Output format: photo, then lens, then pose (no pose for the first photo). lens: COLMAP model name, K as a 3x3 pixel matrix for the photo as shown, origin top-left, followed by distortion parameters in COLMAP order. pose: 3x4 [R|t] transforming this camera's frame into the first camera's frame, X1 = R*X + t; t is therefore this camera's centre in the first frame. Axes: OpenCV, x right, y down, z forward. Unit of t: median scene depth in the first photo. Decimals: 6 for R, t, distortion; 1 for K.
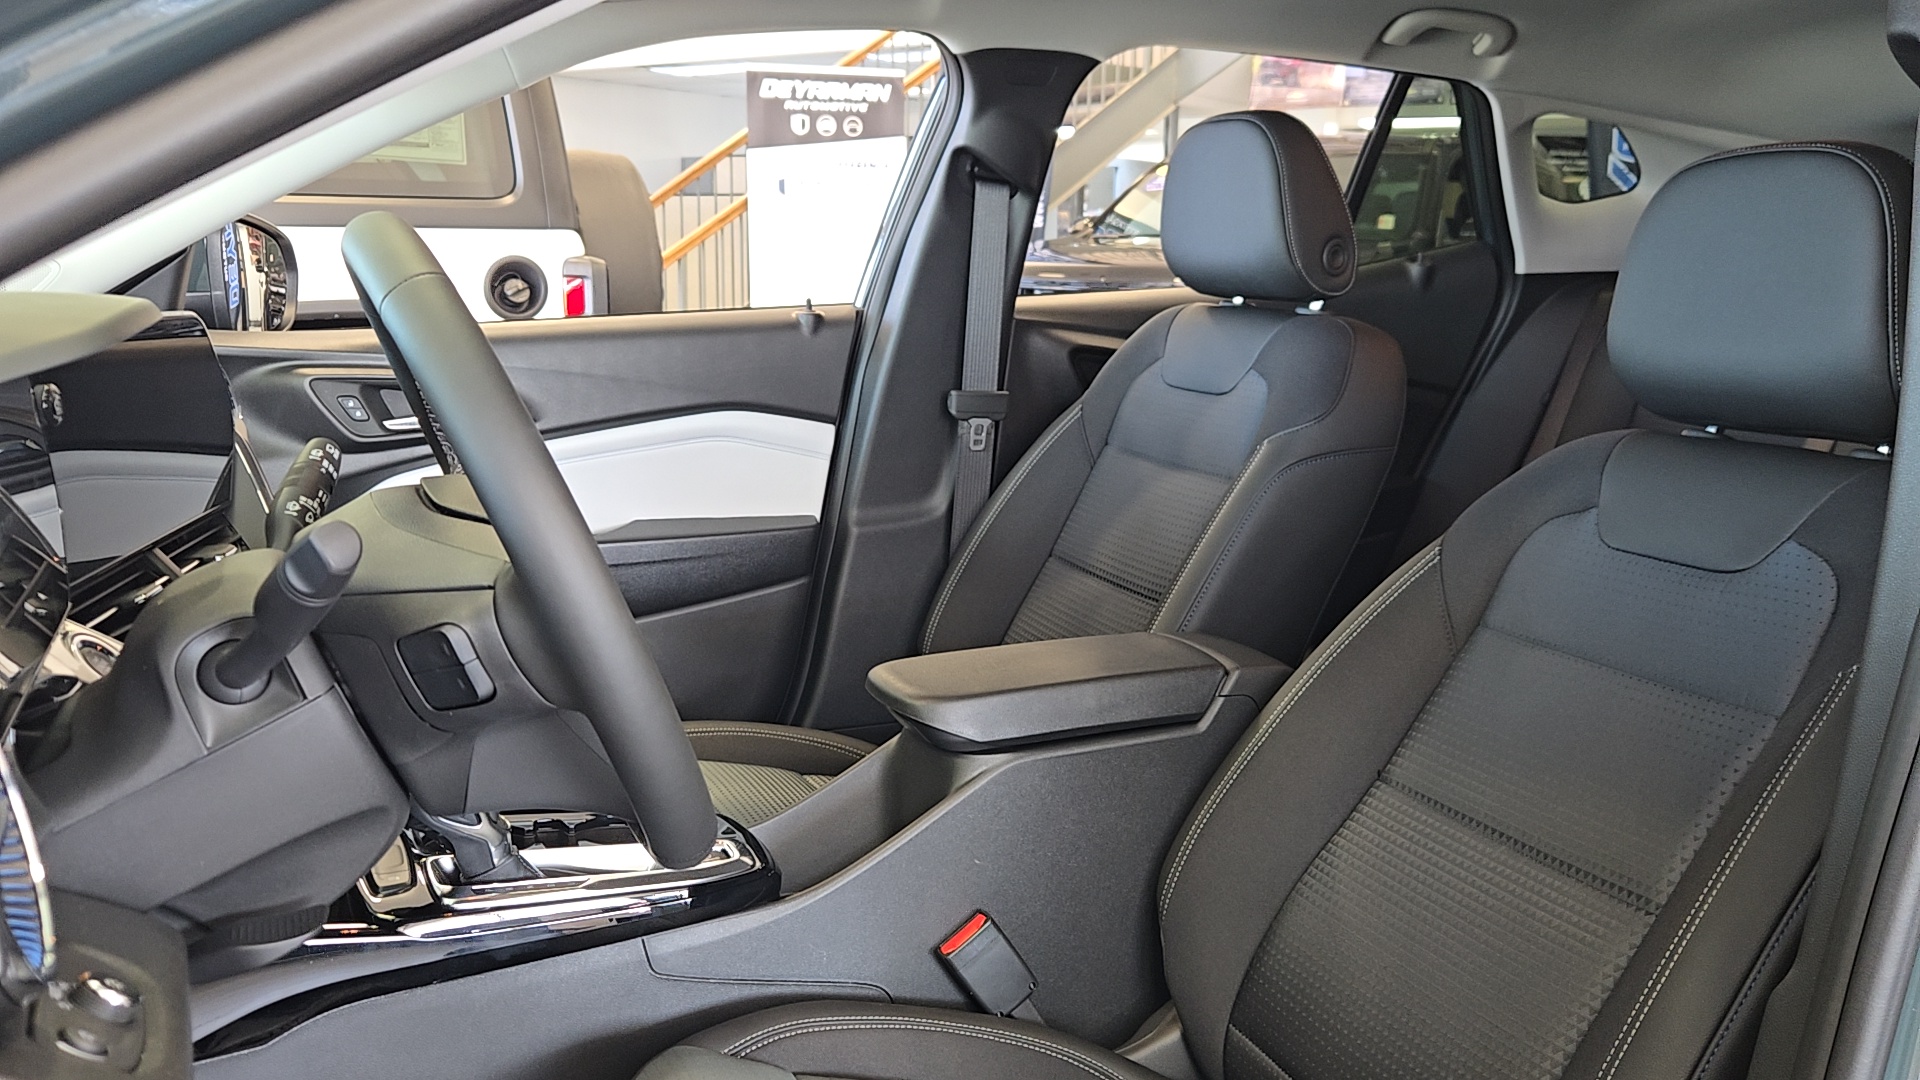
lens RADIAL K [[1601.0, 0, 962.6], [0, 1601.0, 538.4], [0, 0, 1]] dist [0.006084, 0.005574]
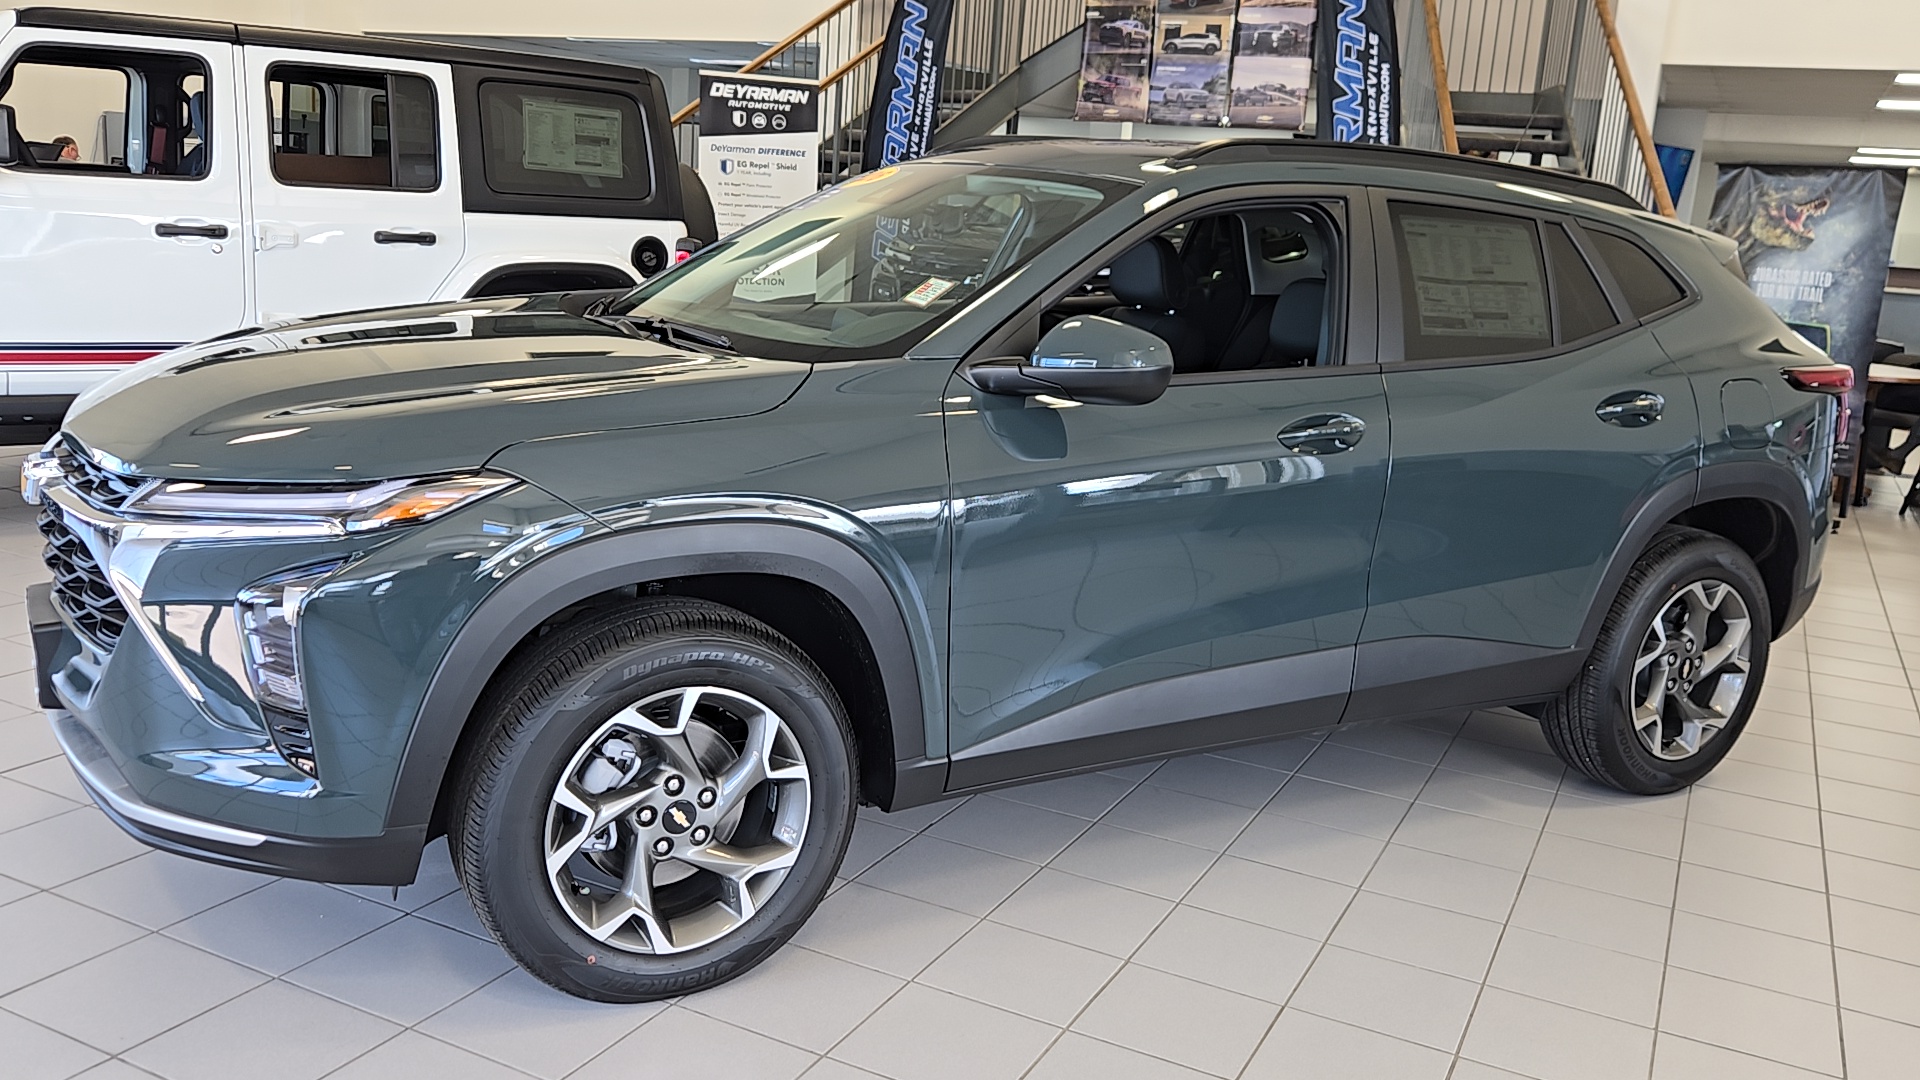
lens RADIAL K [[1601.0, 0, 962.6], [0, 1601.0, 538.4], [0, 0, 1]] dist [0.006084, 0.005574]
pose [[0.990293, 0.025857, 0.136567, -0.090529], [-0.031064, 0.998864, 0.036140, 0.028874], [-0.135477, -0.040031, 0.989971, -0.323023]]
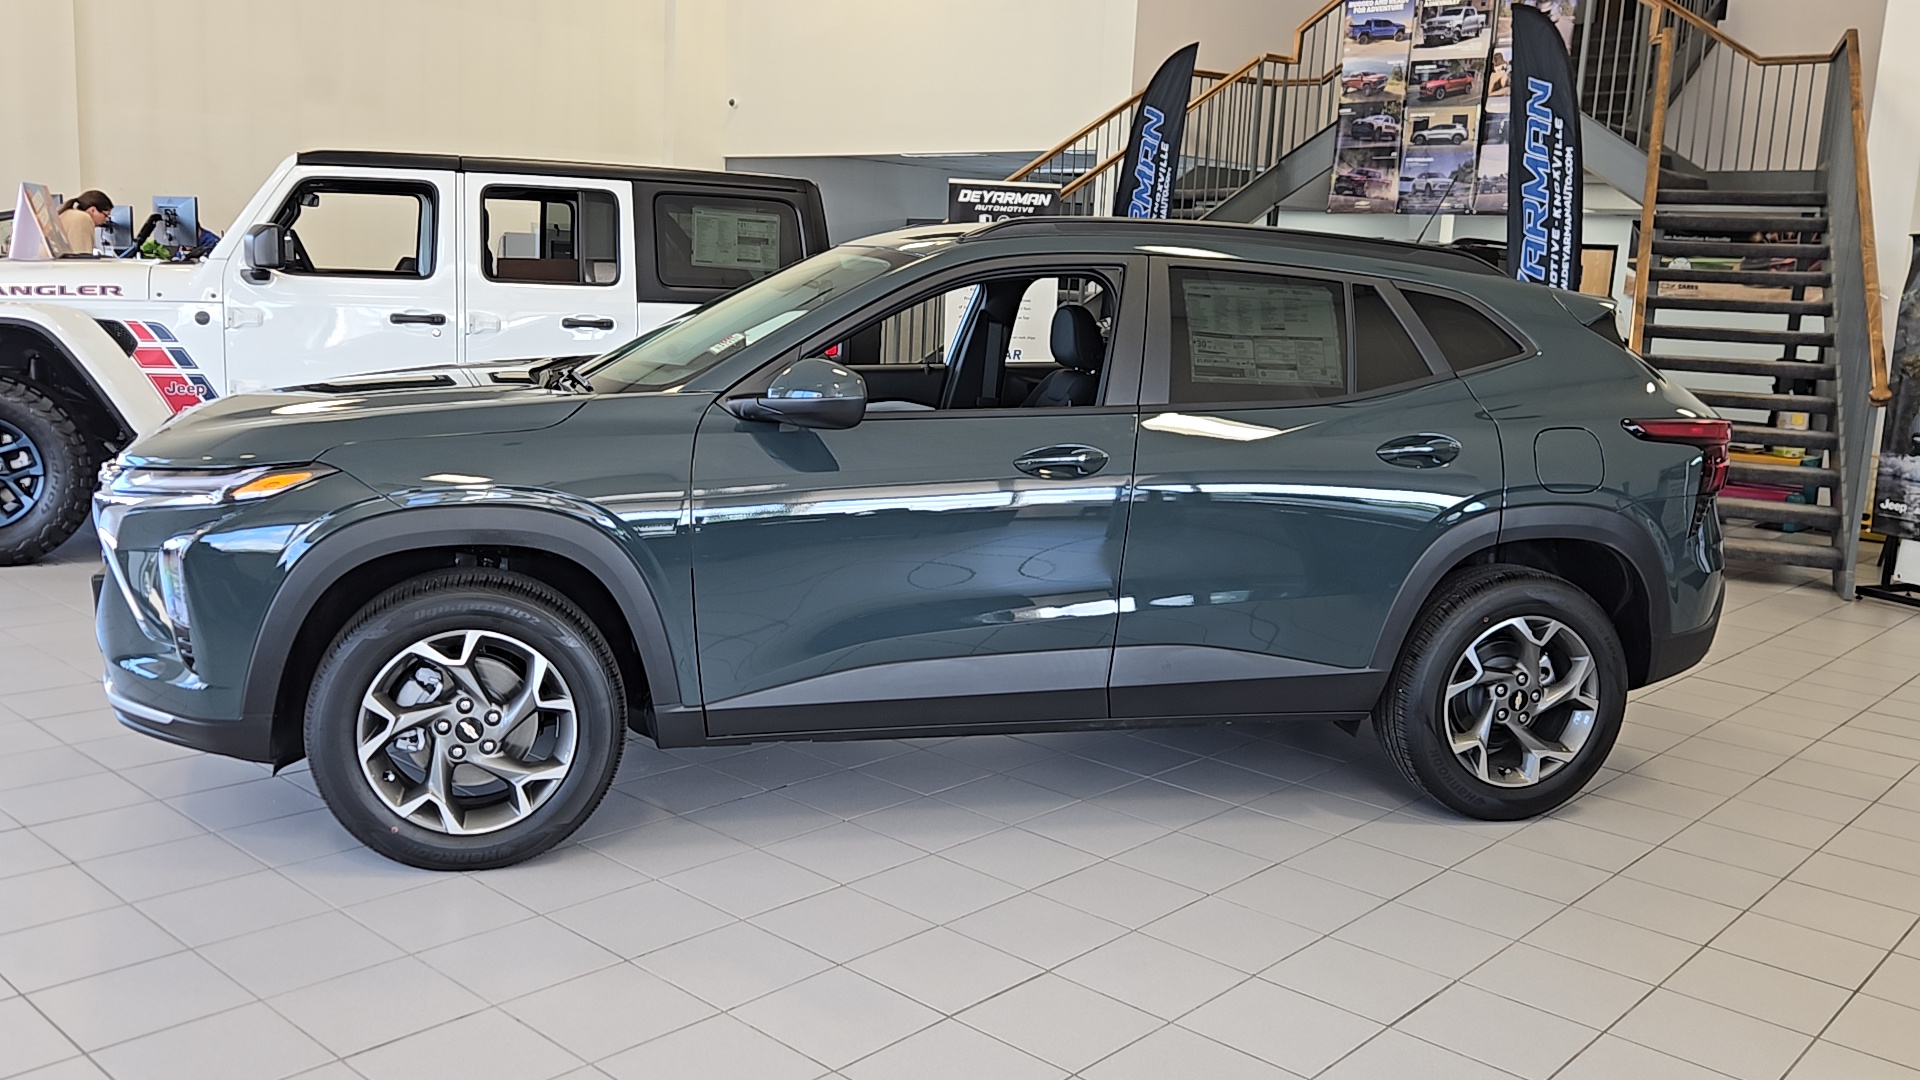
lens RADIAL K [[1595.5, 0, 960.0], [0, 1595.5, 540.0], [0, 0, 1]] dist [0.008201, -0.001128]
pose [[0.989305, 0.057551, -0.134025, 0.083292], [-0.059786, 0.998130, -0.012710, 0.044964], [0.133043, 0.020586, 0.990896, -0.406553]]
